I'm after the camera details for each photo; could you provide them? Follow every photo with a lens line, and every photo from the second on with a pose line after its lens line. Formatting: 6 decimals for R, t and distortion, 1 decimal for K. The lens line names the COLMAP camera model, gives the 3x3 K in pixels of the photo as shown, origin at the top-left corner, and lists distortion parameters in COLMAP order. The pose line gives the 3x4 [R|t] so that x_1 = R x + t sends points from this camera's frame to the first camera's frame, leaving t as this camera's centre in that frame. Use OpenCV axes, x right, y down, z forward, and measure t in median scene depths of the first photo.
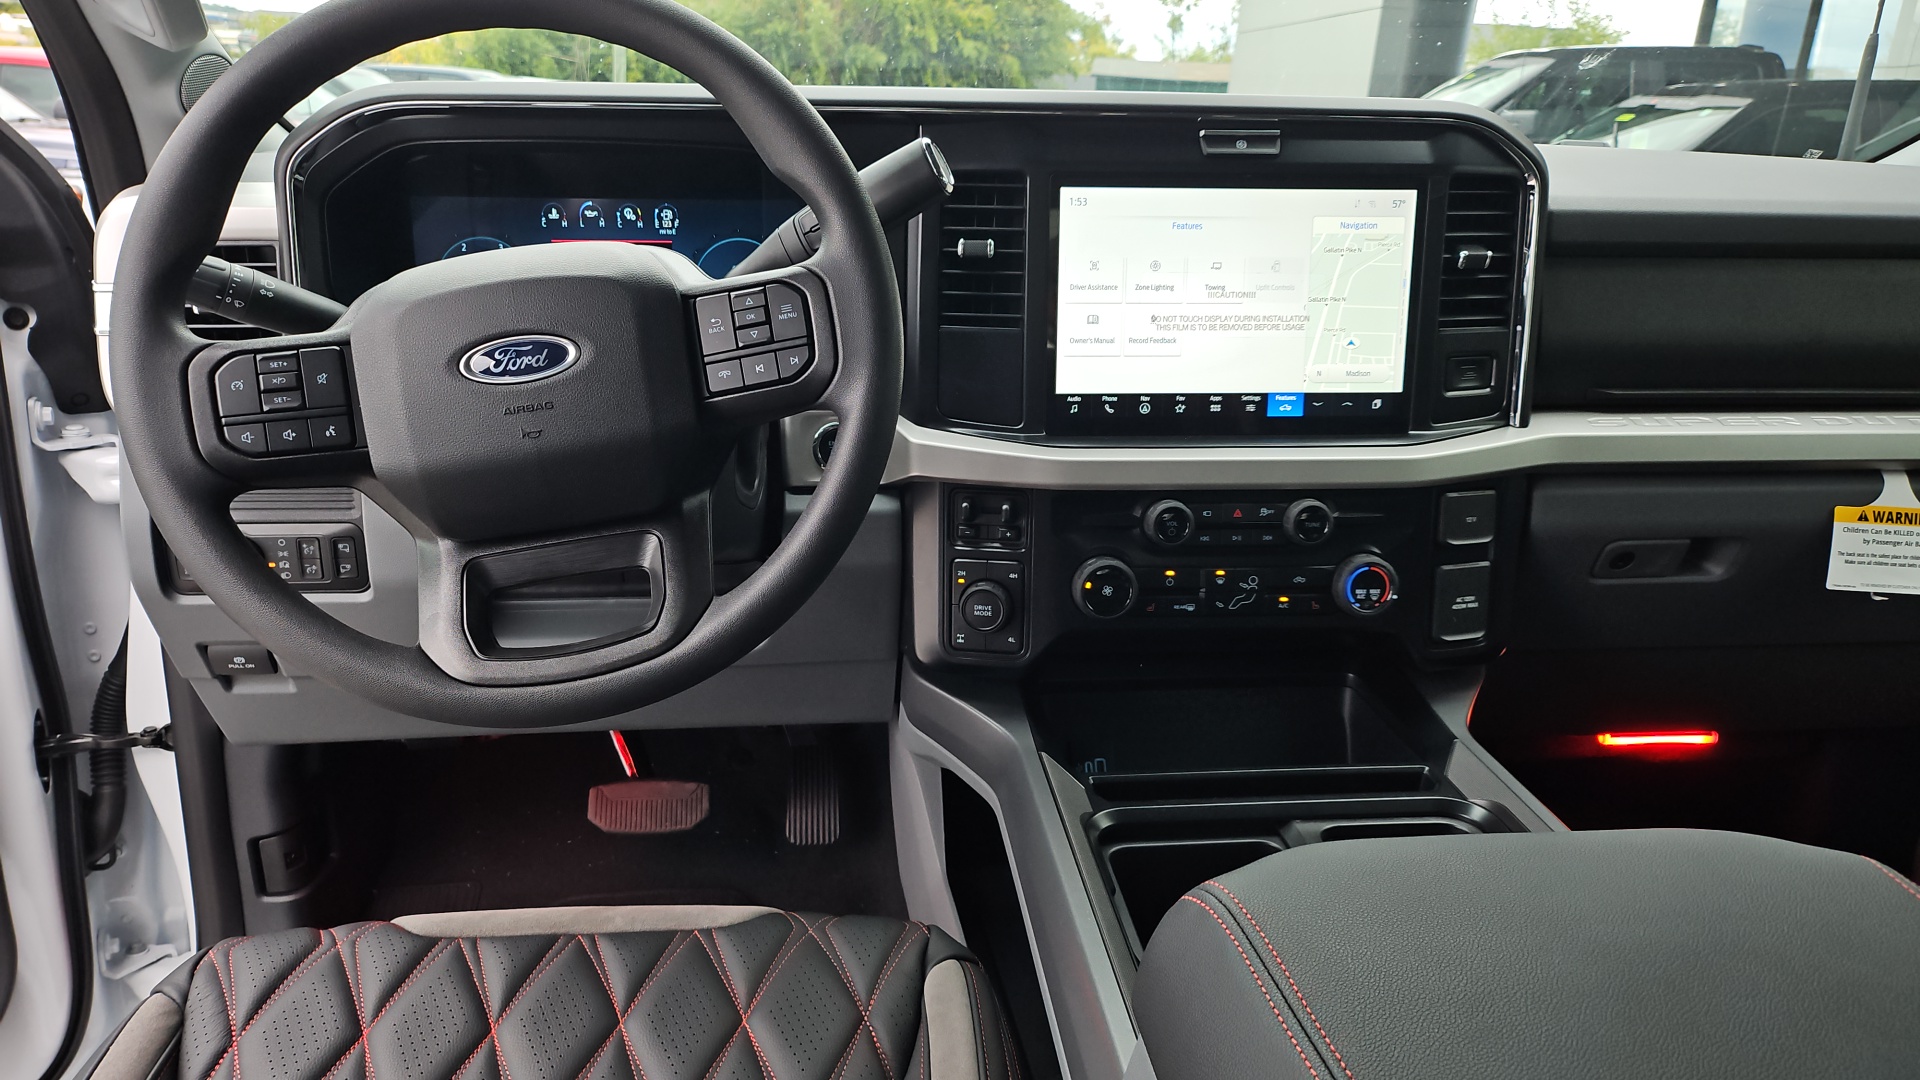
lens RADIAL K [[1342.1, 0, 970.7], [0, 1342.1, 544.3], [0, 0, 1]] dist [0.043209, -0.025666]
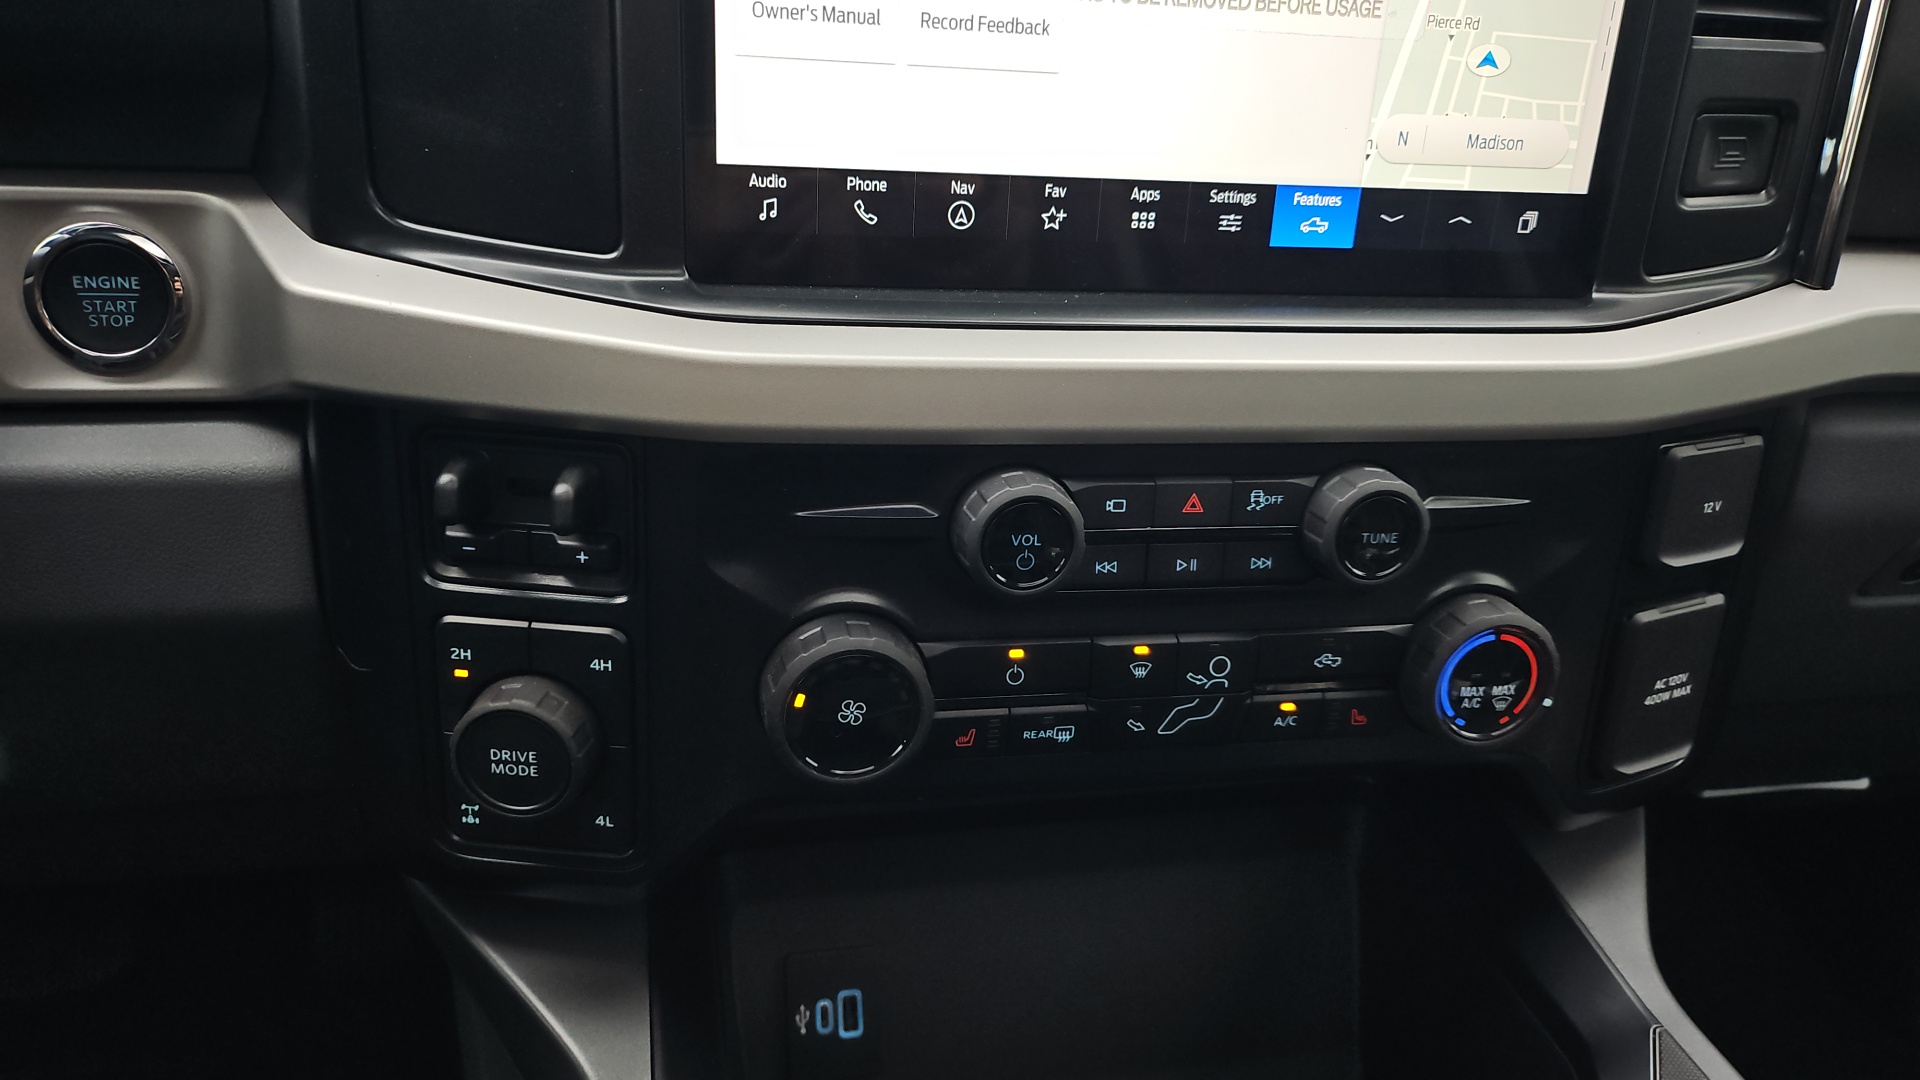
lens RADIAL K [[1342.1, 0, 967.4], [0, 1342.1, 547.6], [0, 0, 1]] dist [0.043209, -0.025666]
pose [[0.991451, 0.002624, 0.130455, 0.083226], [-0.022850, 0.987839, 0.153790, -0.067903], [-0.128465, -0.155456, 0.979454, 0.622563]]
